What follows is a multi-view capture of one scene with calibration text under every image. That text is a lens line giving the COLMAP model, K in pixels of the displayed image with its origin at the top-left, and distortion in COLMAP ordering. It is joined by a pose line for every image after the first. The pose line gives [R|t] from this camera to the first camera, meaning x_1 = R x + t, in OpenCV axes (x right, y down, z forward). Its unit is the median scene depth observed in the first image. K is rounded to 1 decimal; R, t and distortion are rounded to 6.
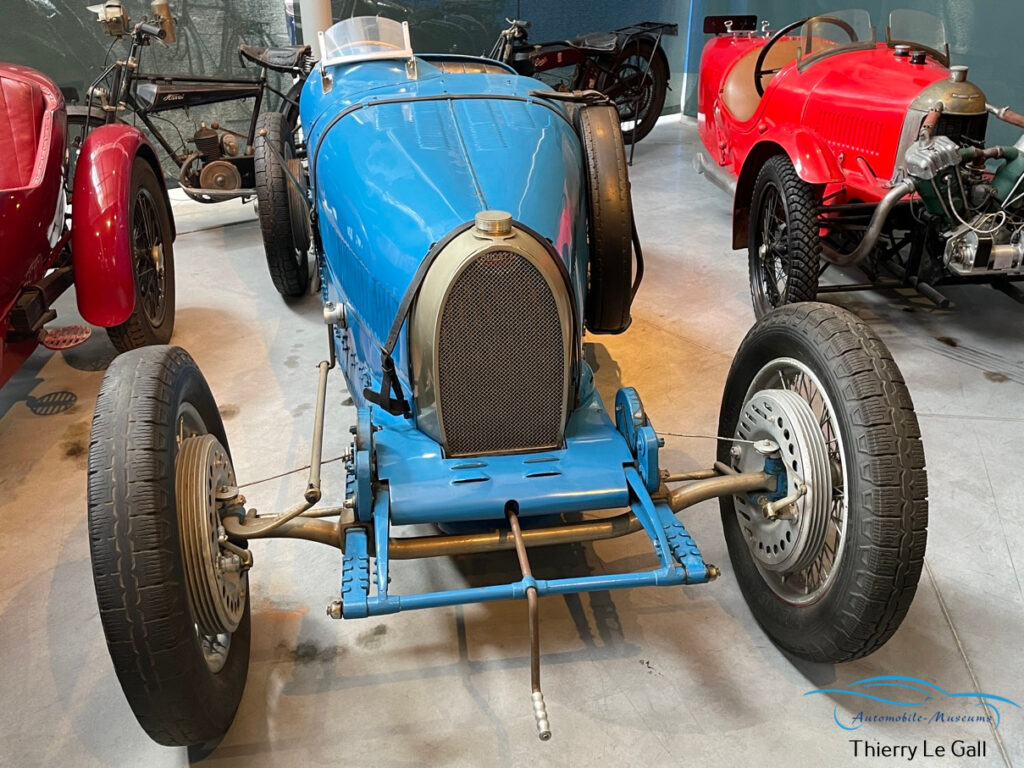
lens RADIAL K [[943.0, 0, 513.6], [0, 943.0, 389.8], [0, 0, 1]] dist [0.024824, 0.000000]
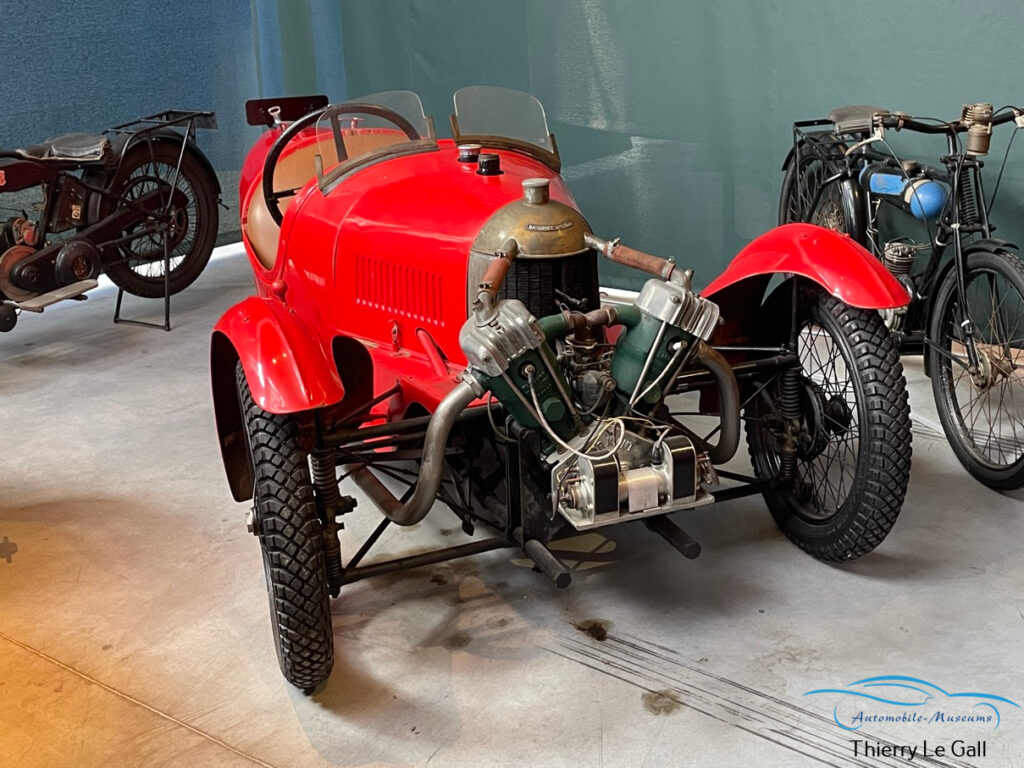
lens RADIAL K [[1290.4, 0, 510.3], [0, 1290.4, 380.2], [0, 0, 1]] dist [0.039813, 0.000000]
pose [[0.965131, -0.108550, 0.238198, 0.243869], [0.142162, 0.981433, -0.128757, -0.110480], [-0.219799, 0.158130, 0.962644, 0.228081]]
